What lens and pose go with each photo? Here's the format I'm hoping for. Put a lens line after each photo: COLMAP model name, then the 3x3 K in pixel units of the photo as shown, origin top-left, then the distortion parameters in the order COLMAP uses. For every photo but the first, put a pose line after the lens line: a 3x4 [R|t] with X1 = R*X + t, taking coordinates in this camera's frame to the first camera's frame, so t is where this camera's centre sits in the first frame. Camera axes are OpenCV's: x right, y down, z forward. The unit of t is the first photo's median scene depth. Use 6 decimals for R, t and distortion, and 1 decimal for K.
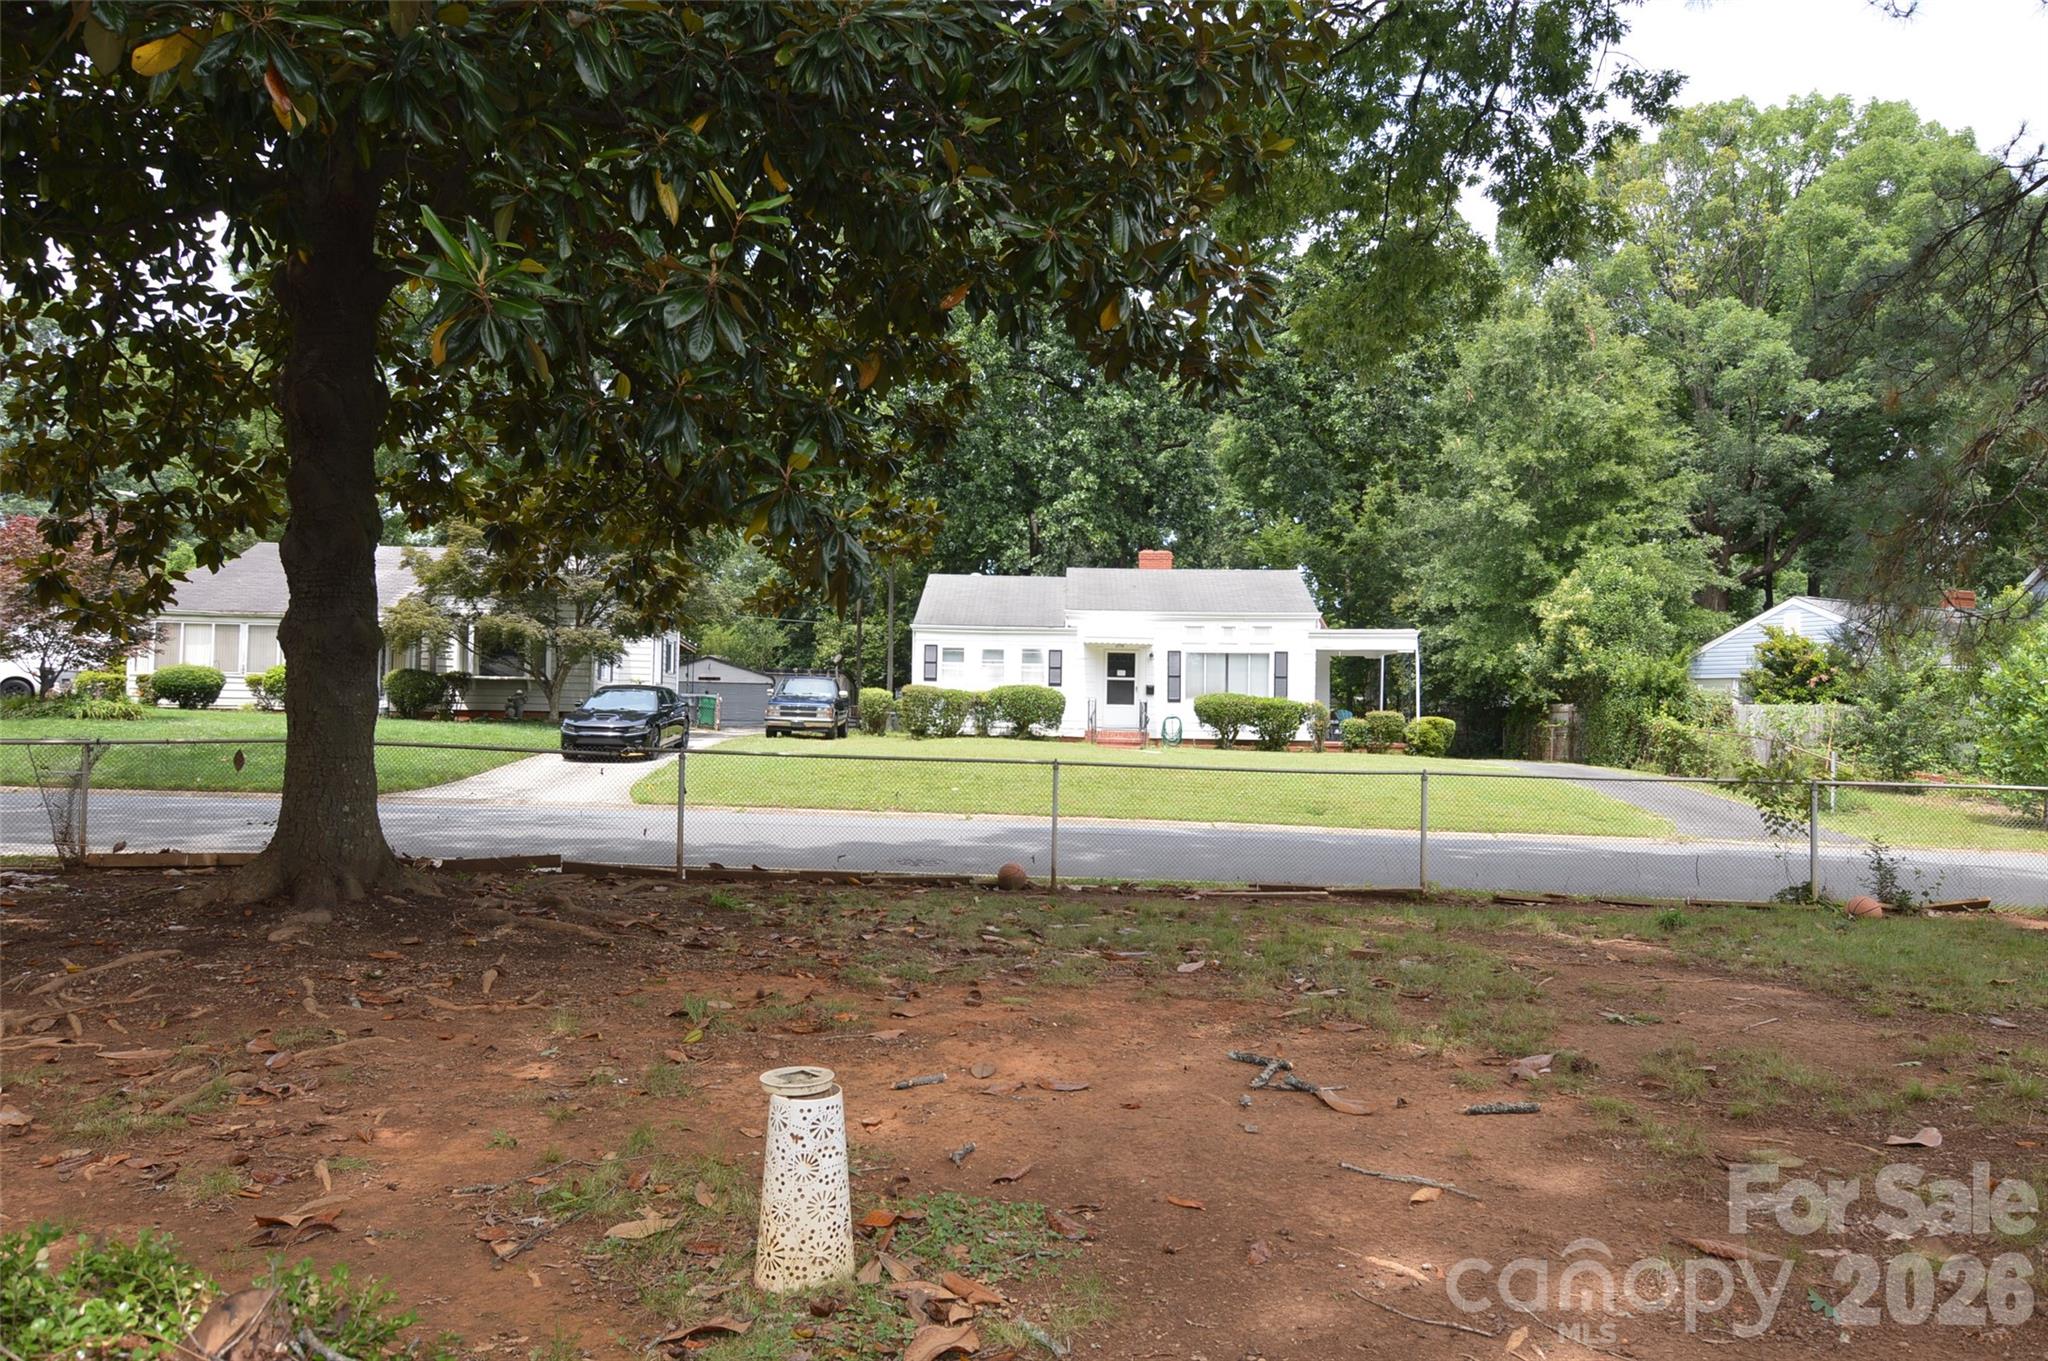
lens RADIAL K [[1421.9, 0, 1007.7], [0, 1421.9, 671.2], [0, 0, 1]] dist [0.008896, -0.024165]
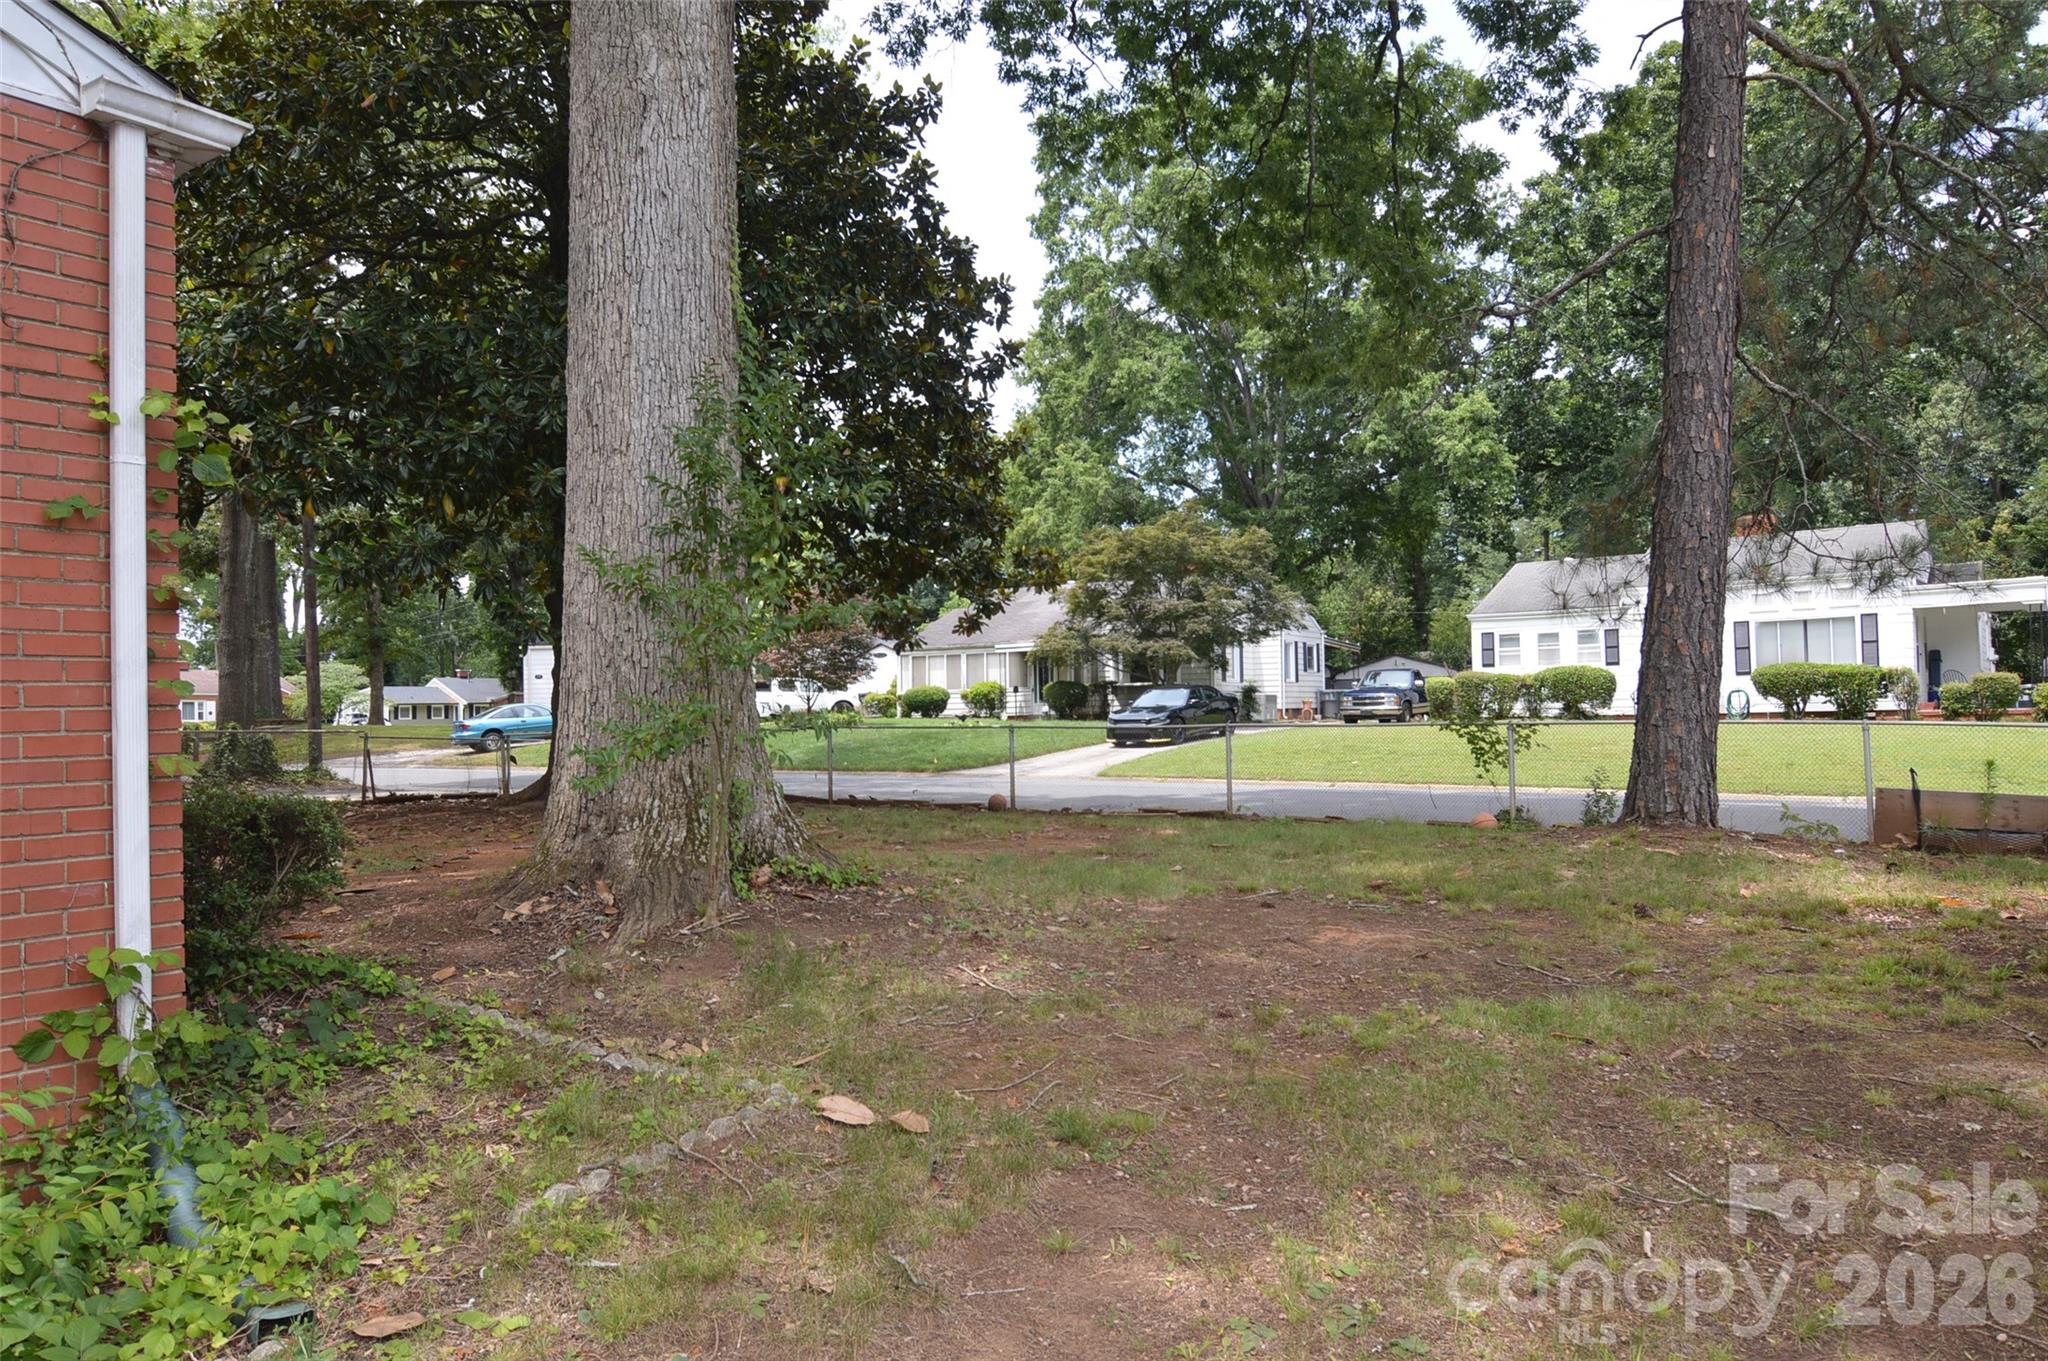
lens RADIAL K [[1421.9, 0, 1014.8], [0, 1421.9, 682.4], [0, 0, 1]] dist [0.008896, -0.024165]
pose [[0.814976, -0.050026, -0.577332, 0.270115], [0.055199, 0.998438, -0.008595, 0.007898], [0.576860, -0.024864, 0.816464, -0.069532]]
